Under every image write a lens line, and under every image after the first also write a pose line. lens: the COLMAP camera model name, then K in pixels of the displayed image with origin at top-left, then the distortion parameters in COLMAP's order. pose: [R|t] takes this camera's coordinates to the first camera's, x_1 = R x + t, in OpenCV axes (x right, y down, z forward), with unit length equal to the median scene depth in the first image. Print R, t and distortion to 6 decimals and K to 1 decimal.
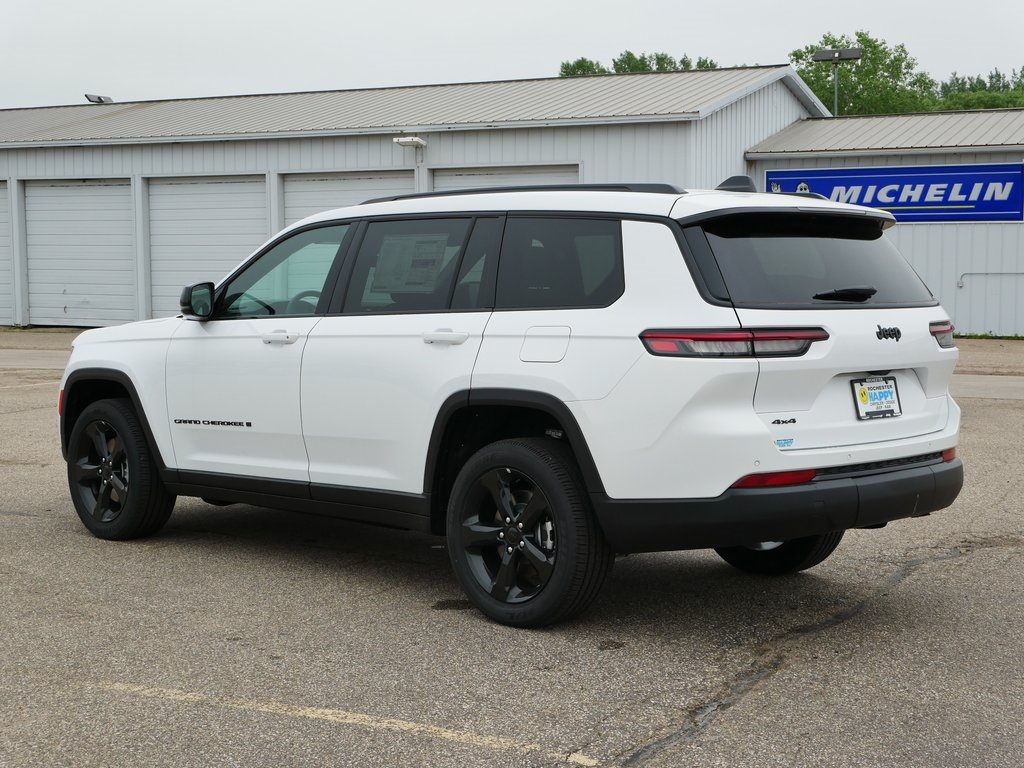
lens RADIAL K [[1595.8, 0, 512.5], [0, 1595.8, 381.3], [0, 0, 1]] dist [0.084771, 0.000000]
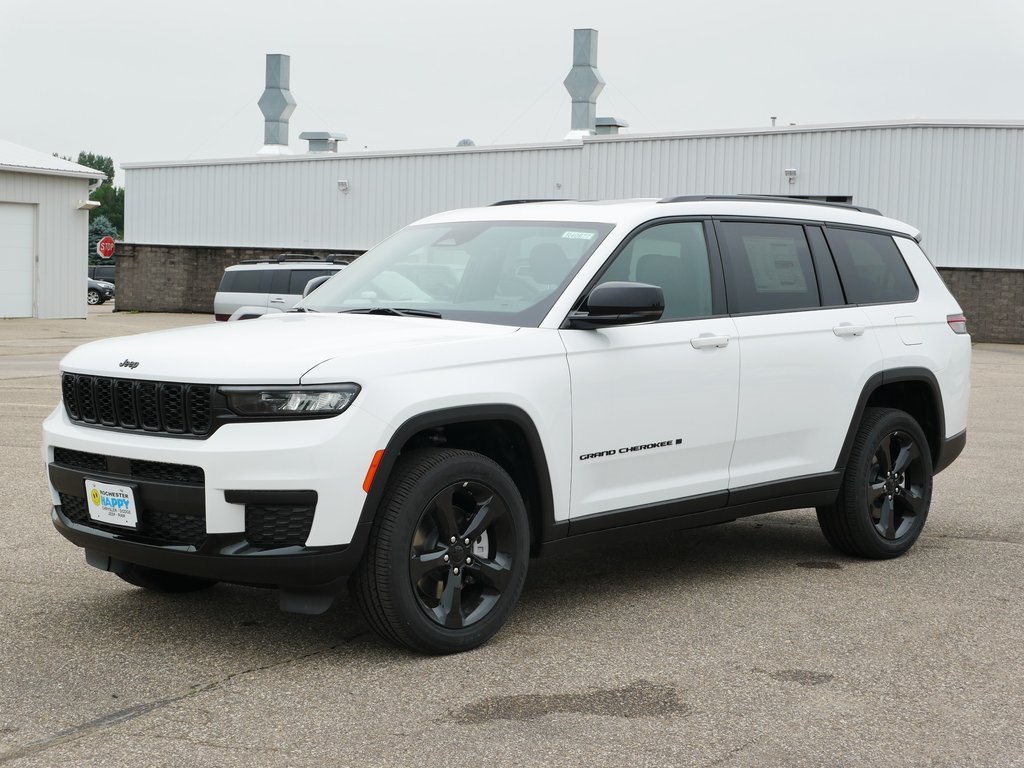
lens RADIAL K [[1595.8, 0, 513.2], [0, 1595.8, 386.3], [0, 0, 1]] dist [0.084771, 0.000000]
pose [[0.000902, -0.059173, 0.998247, -1.027616], [0.063550, 0.996233, 0.058996, -0.060553], [-0.997978, 0.063386, 0.004660, 1.063082]]
